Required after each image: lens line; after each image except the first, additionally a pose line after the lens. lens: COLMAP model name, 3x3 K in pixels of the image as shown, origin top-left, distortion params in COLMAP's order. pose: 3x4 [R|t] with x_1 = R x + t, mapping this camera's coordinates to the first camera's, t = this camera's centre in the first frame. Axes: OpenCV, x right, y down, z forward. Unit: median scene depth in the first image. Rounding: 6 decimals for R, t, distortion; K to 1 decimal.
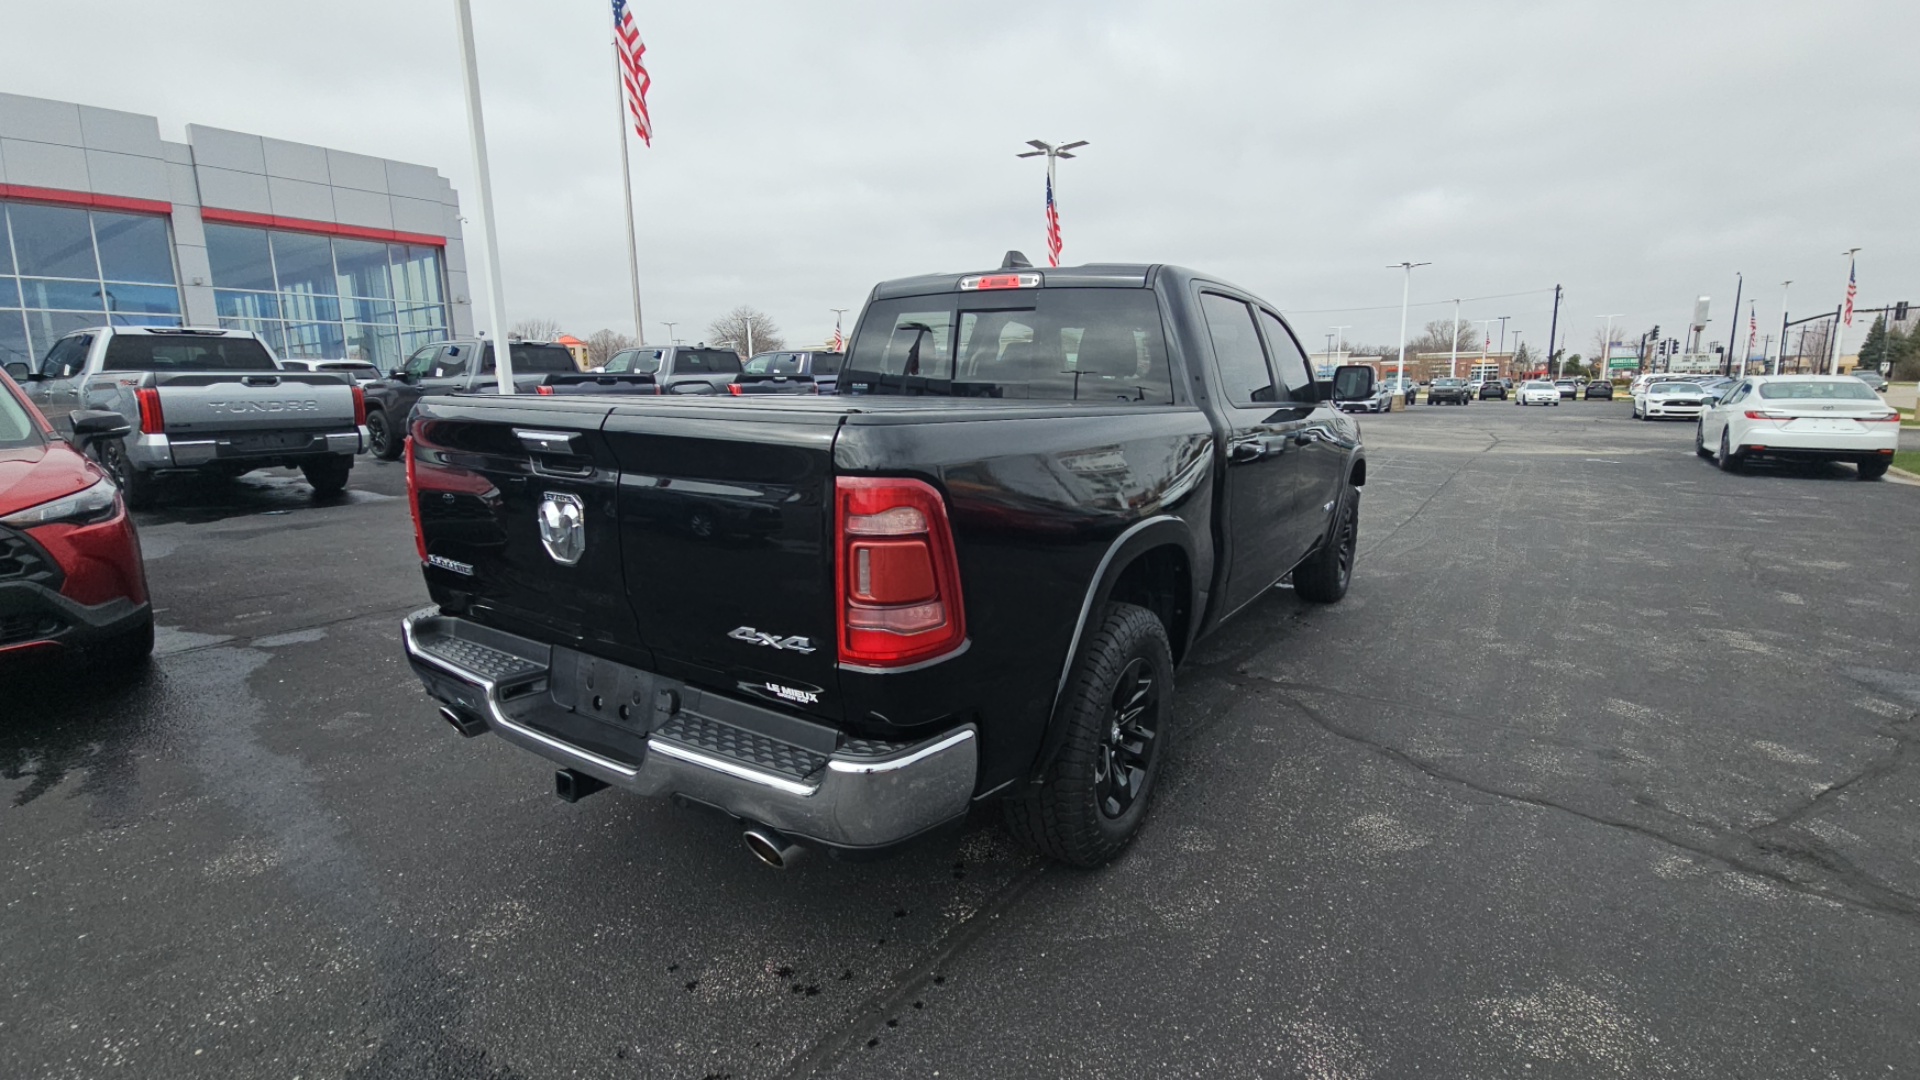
lens RADIAL K [[878.2, 0, 981.4], [0, 878.2, 547.7], [0, 0, 1]] dist [0.004947, -0.005306]
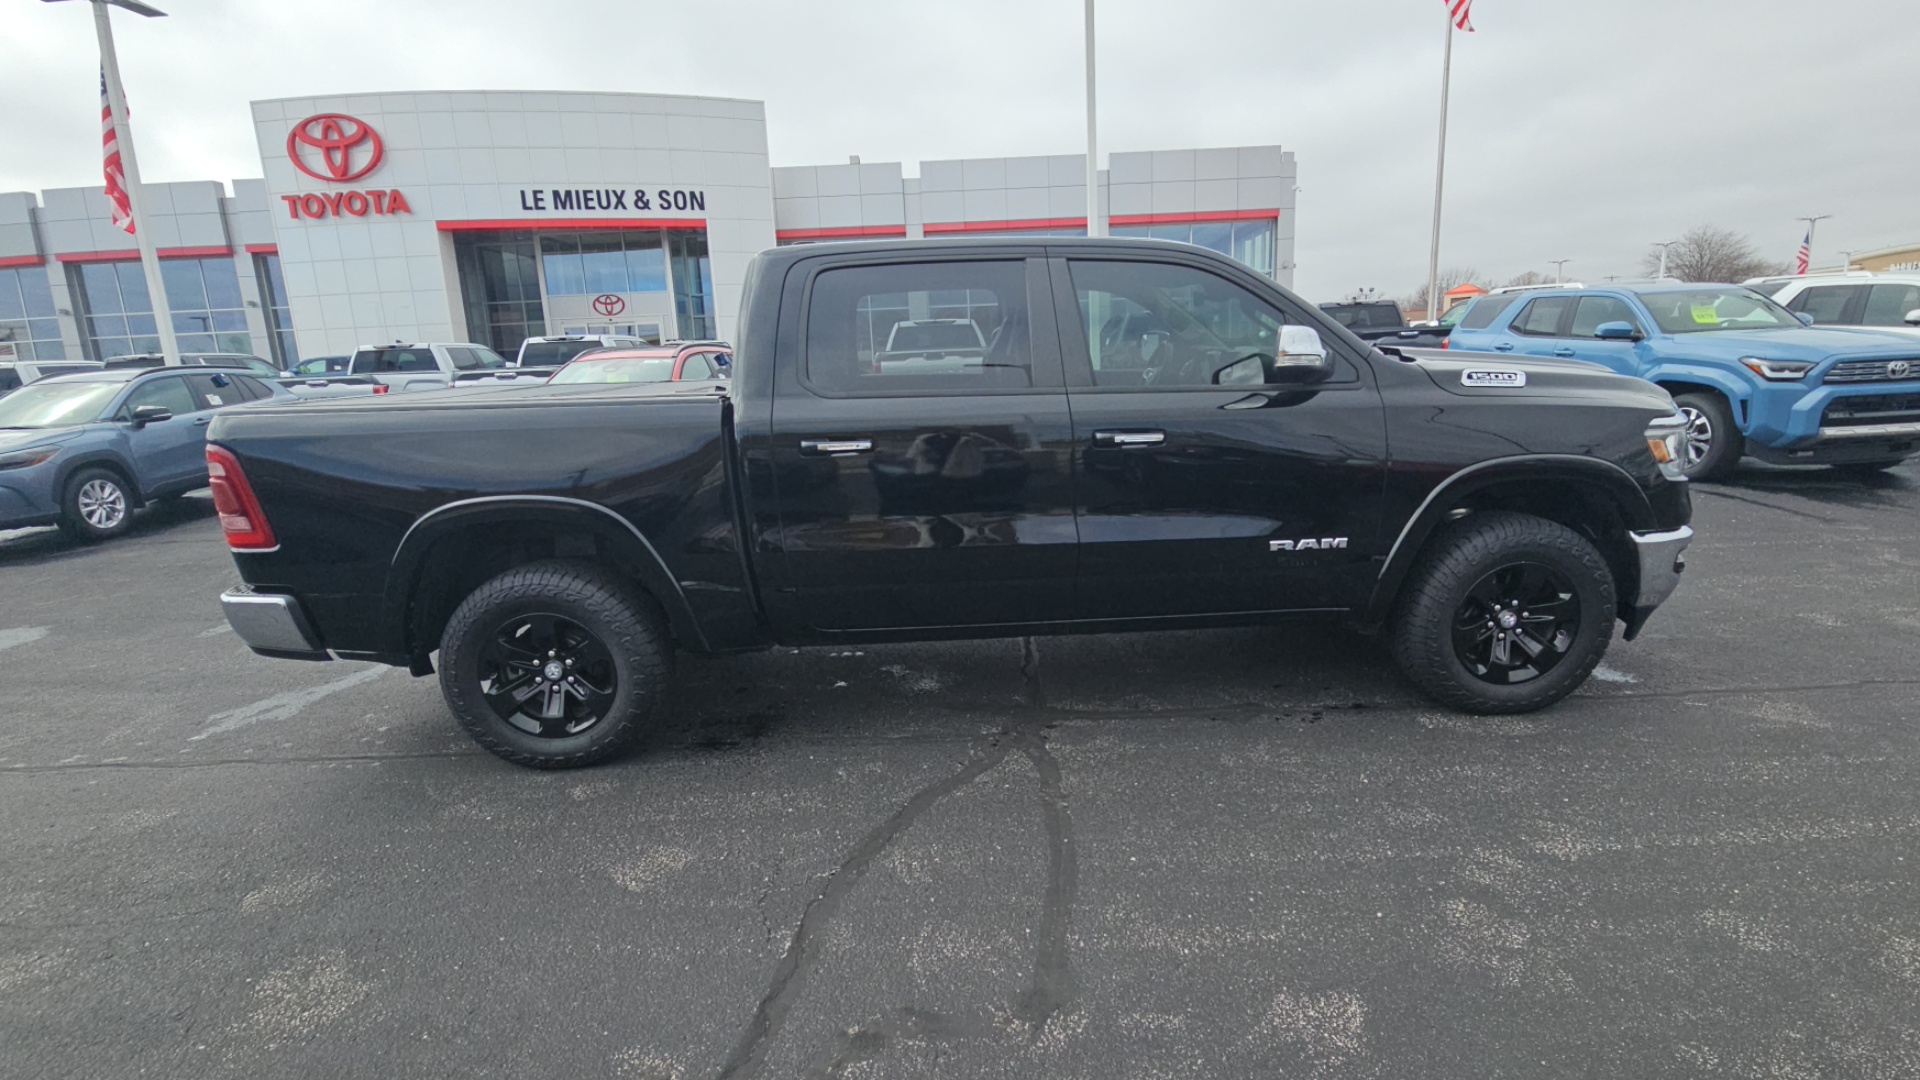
lens RADIAL K [[880.4, 0, 982.5], [0, 880.4, 543.1], [0, 0, 1]] dist [0.001858, -0.001542]
pose [[0.550617, 0.156711, -0.819916, 0.804122], [-0.116527, 0.987033, 0.110398, -0.092738], [0.826585, 0.034755, 0.561738, 0.445447]]
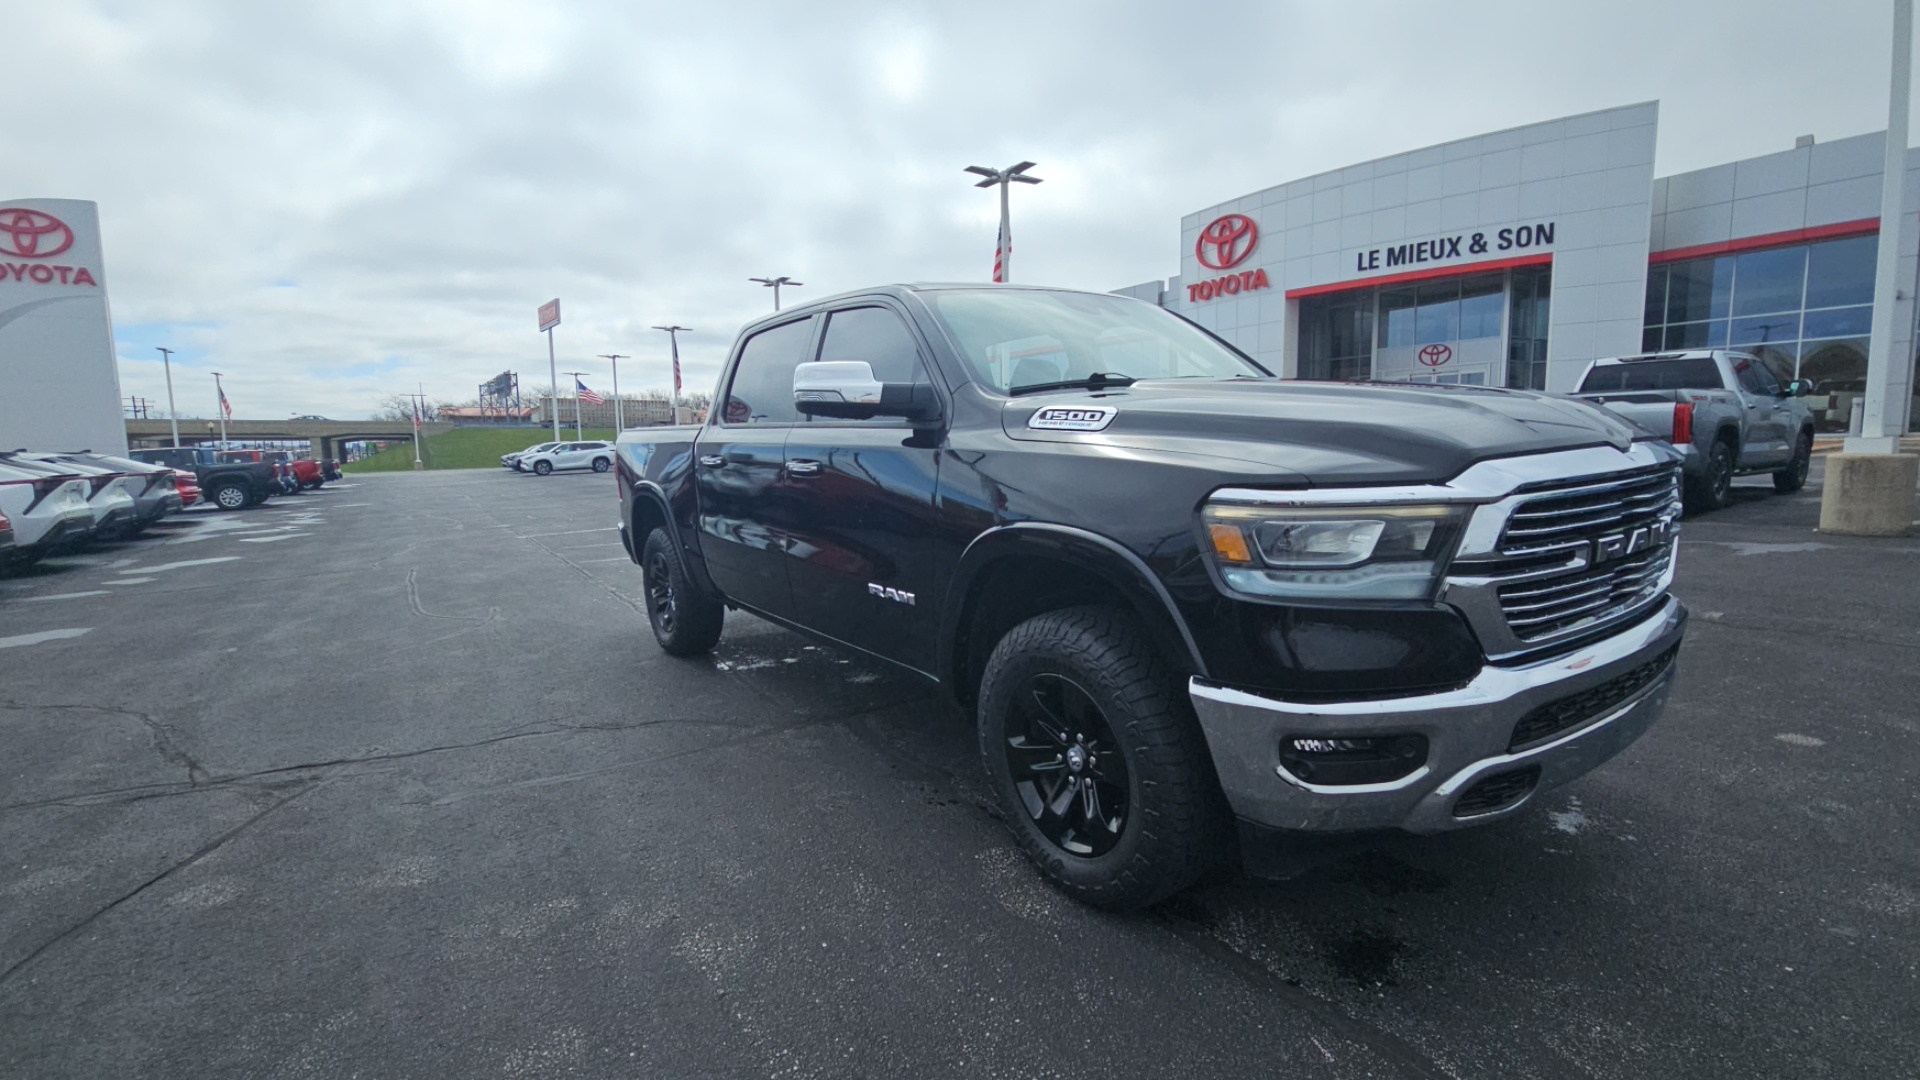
lens RADIAL K [[878.2, 0, 981.4], [0, 878.2, 547.7], [0, 0, 1]] dist [0.004947, -0.005306]
pose [[-0.404462, 0.125936, -0.905842, 0.920098], [-0.140616, 0.970133, 0.197660, -0.208108], [0.903680, 0.207321, -0.374673, 1.296601]]
